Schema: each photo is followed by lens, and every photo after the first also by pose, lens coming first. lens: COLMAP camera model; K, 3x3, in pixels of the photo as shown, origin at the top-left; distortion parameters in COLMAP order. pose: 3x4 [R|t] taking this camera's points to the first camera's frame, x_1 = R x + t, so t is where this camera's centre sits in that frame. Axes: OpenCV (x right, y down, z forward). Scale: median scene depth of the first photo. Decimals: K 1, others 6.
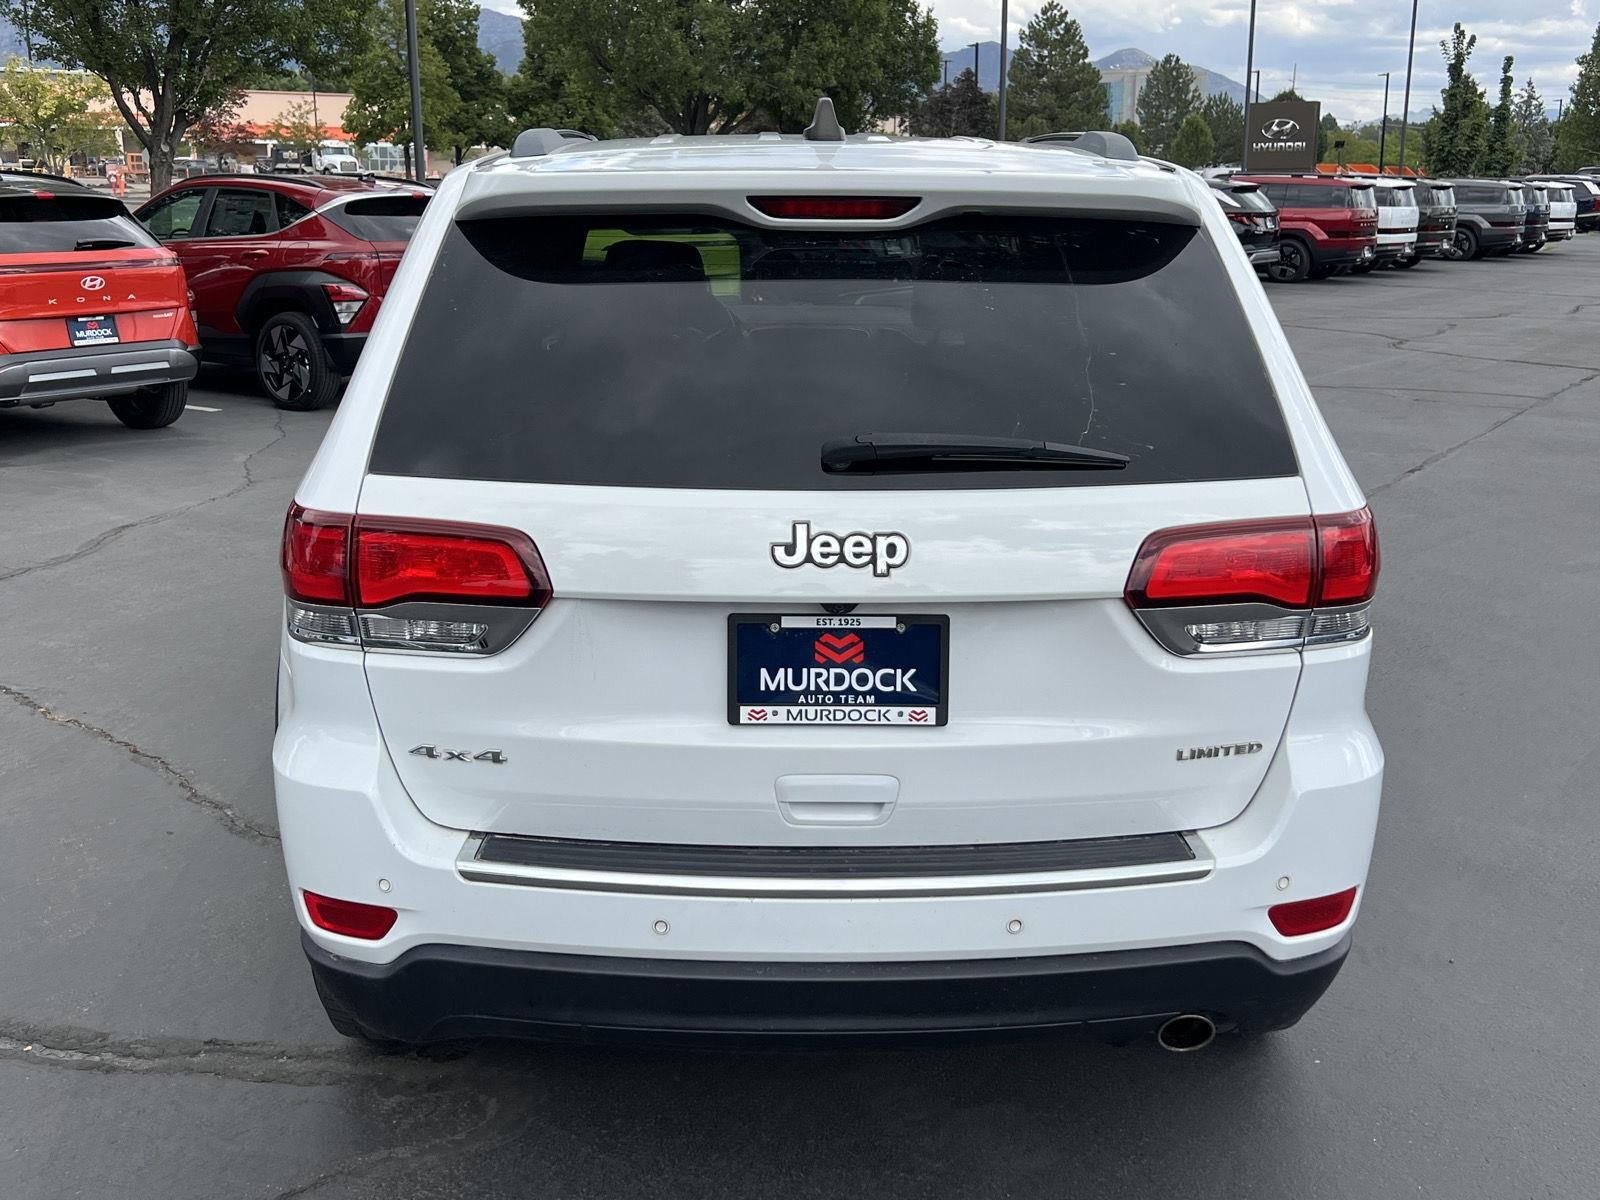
lens RADIAL K [[1657.4, 0, 811.0], [0, 1657.4, 628.4], [0, 0, 1]] dist [0.051831, -0.077262]
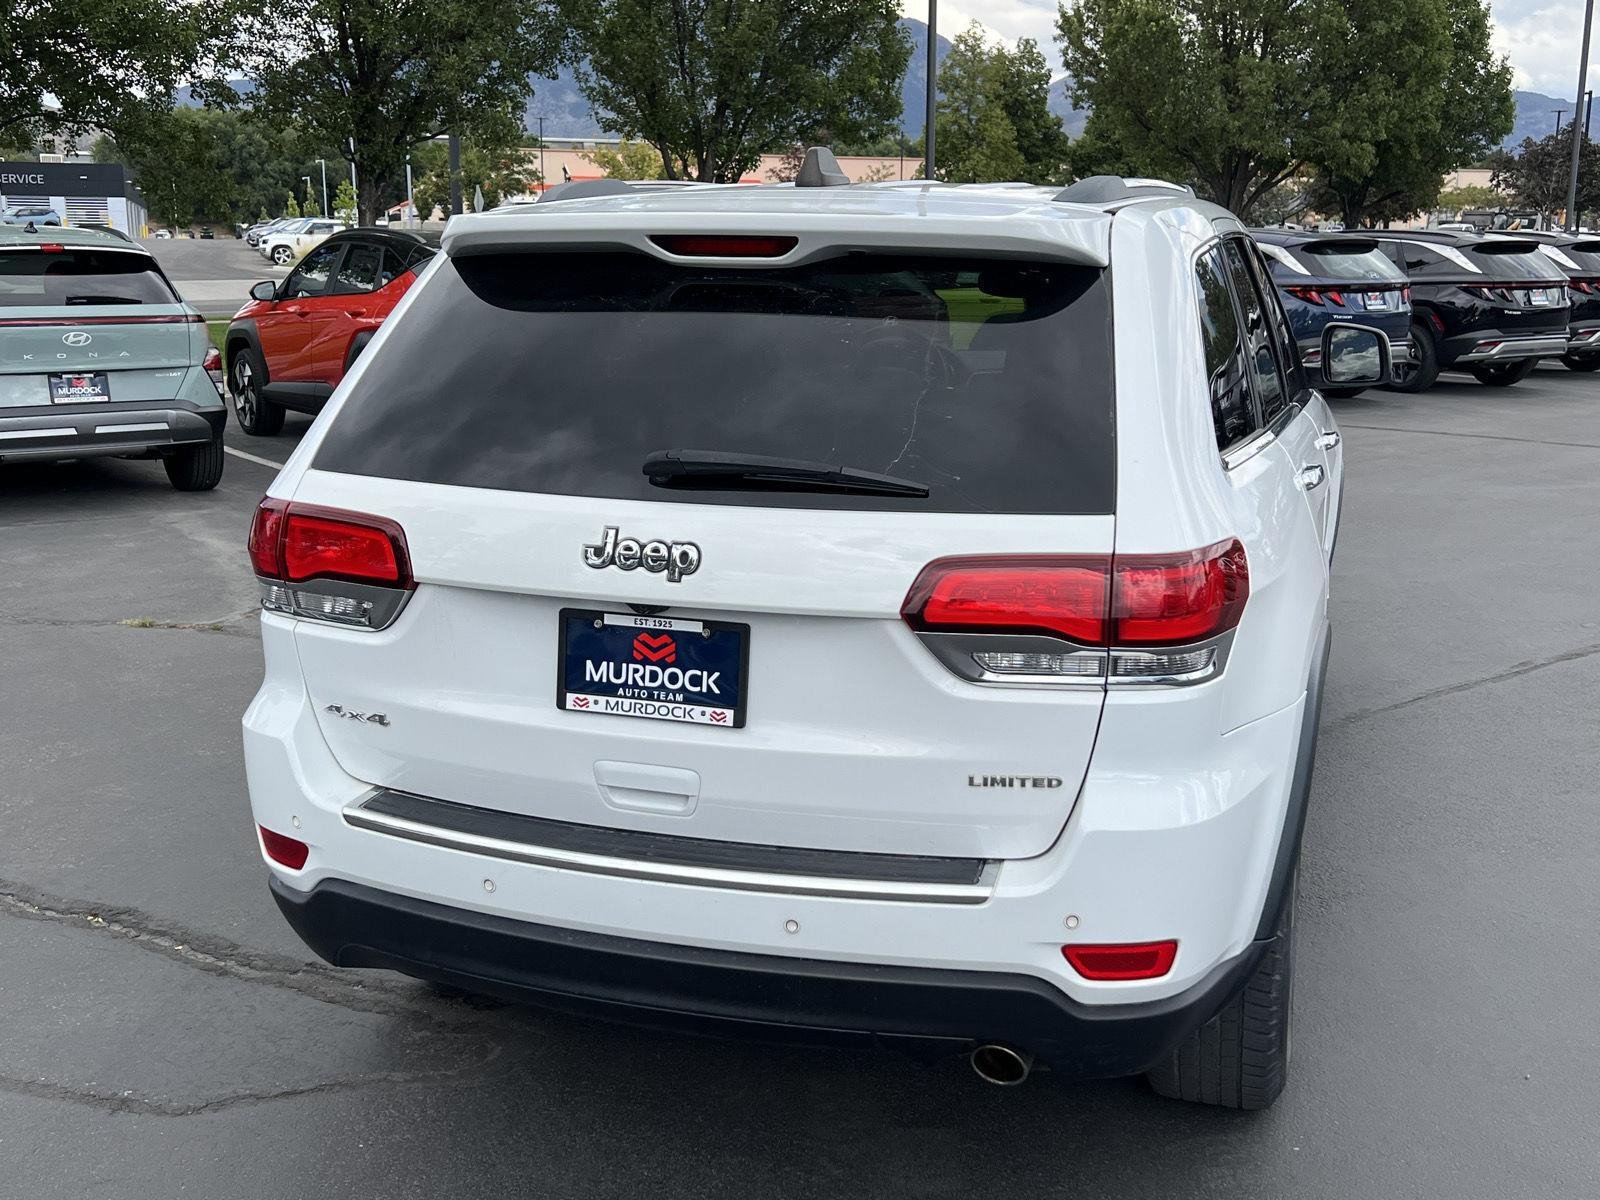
lens RADIAL K [[1657.4, 0, 811.0], [0, 1657.4, 628.4], [0, 0, 1]] dist [0.051831, -0.077262]
pose [[0.945305, 0.075204, -0.317401, 0.455329], [-0.085685, 0.996138, -0.019170, 0.011516], [0.314733, 0.045318, 0.948098, 0.003671]]
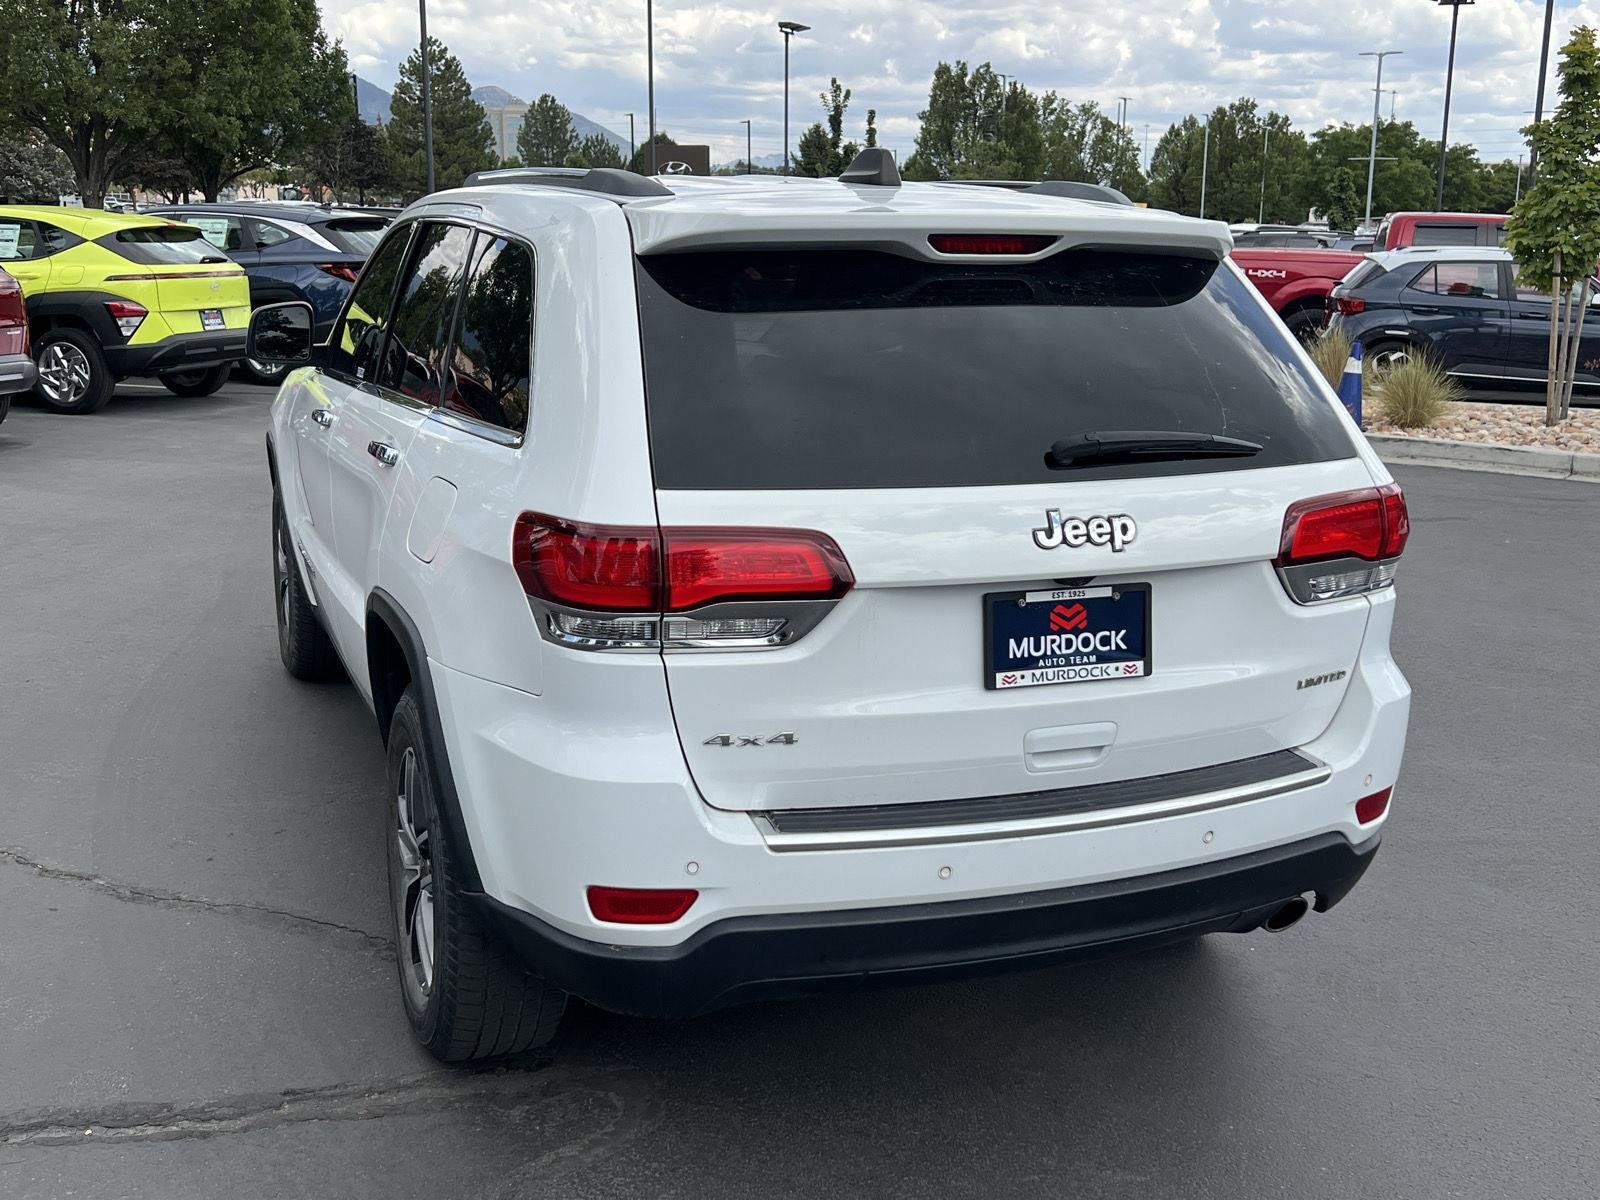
lens RADIAL K [[1657.4, 0, 811.0], [0, 1657.4, 628.4], [0, 0, 1]] dist [0.051831, -0.077262]
pose [[0.936684, -0.074323, 0.342197, -0.554245], [0.081340, 0.996667, -0.006181, 0.012454], [-0.340597, 0.033624, 0.939608, -0.041796]]
